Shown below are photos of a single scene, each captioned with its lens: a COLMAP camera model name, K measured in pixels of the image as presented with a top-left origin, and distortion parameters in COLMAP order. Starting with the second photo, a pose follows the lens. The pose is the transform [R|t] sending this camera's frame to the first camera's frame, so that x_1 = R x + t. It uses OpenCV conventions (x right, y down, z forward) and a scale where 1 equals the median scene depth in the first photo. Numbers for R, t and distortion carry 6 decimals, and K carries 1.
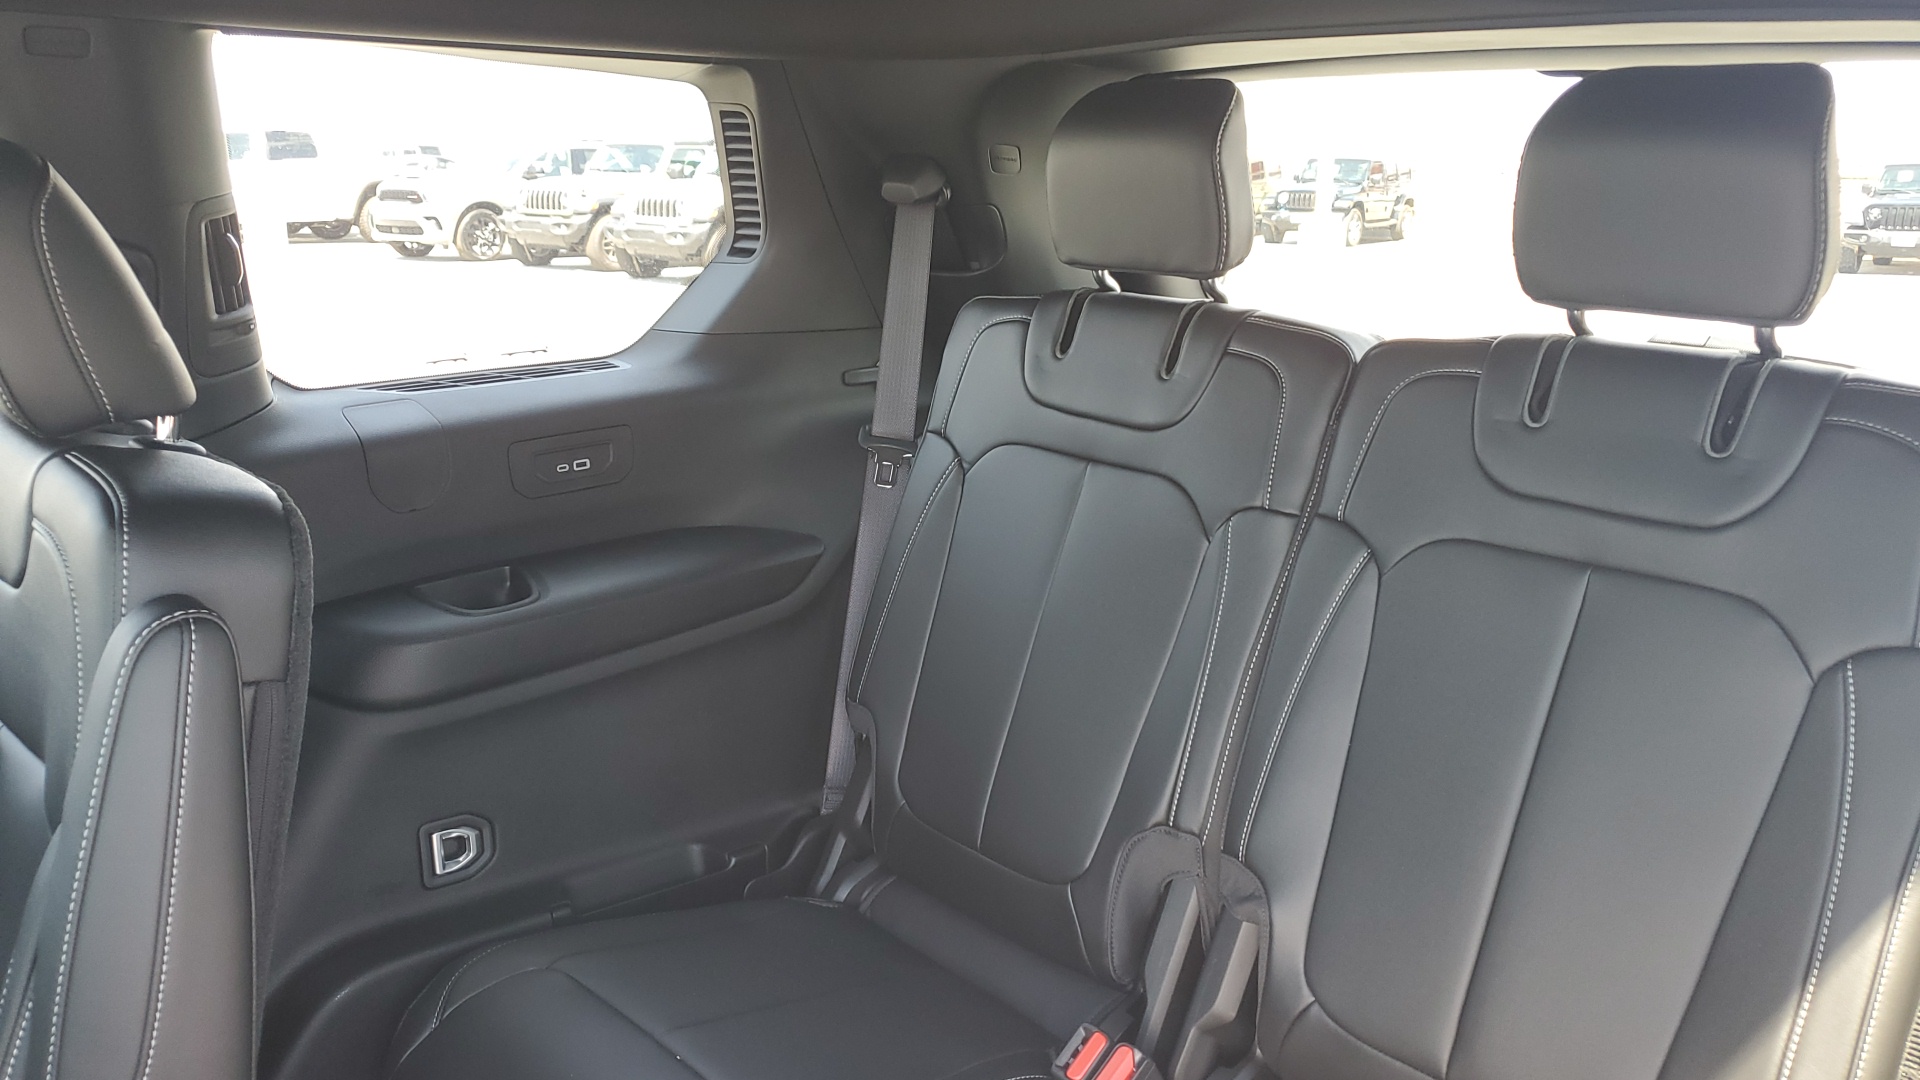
lens RADIAL K [[1546.5, 0, 986.8], [0, 1546.5, 539.7], [0, 0, 1]] dist [0.039143, 0.002007]
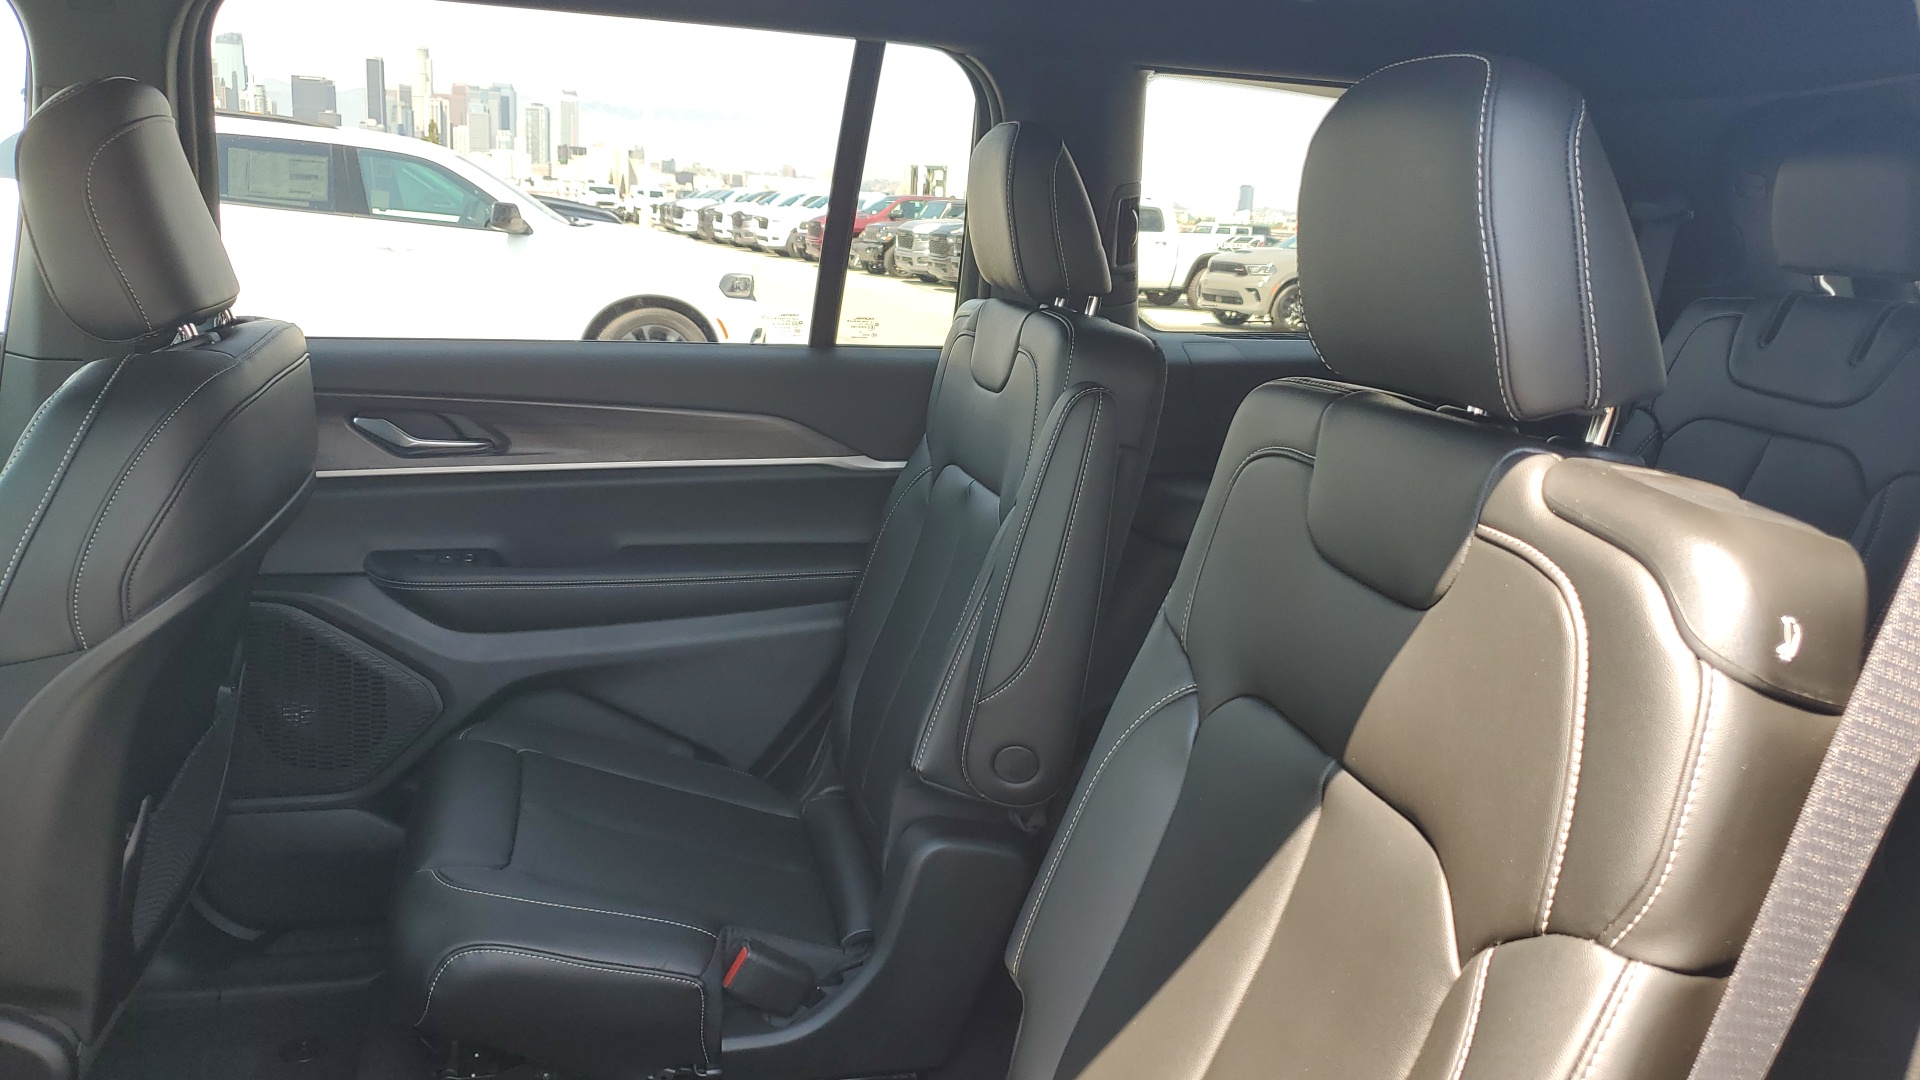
lens RADIAL K [[1546.5, 0, 986.8], [0, 1546.5, 539.7], [0, 0, 1]] dist [0.039143, 0.002007]
pose [[0.873785, 0.139067, -0.466005, 0.111355], [-0.162331, 0.986686, -0.009929, 0.139873], [0.458420, 0.084323, 0.884726, -0.310749]]
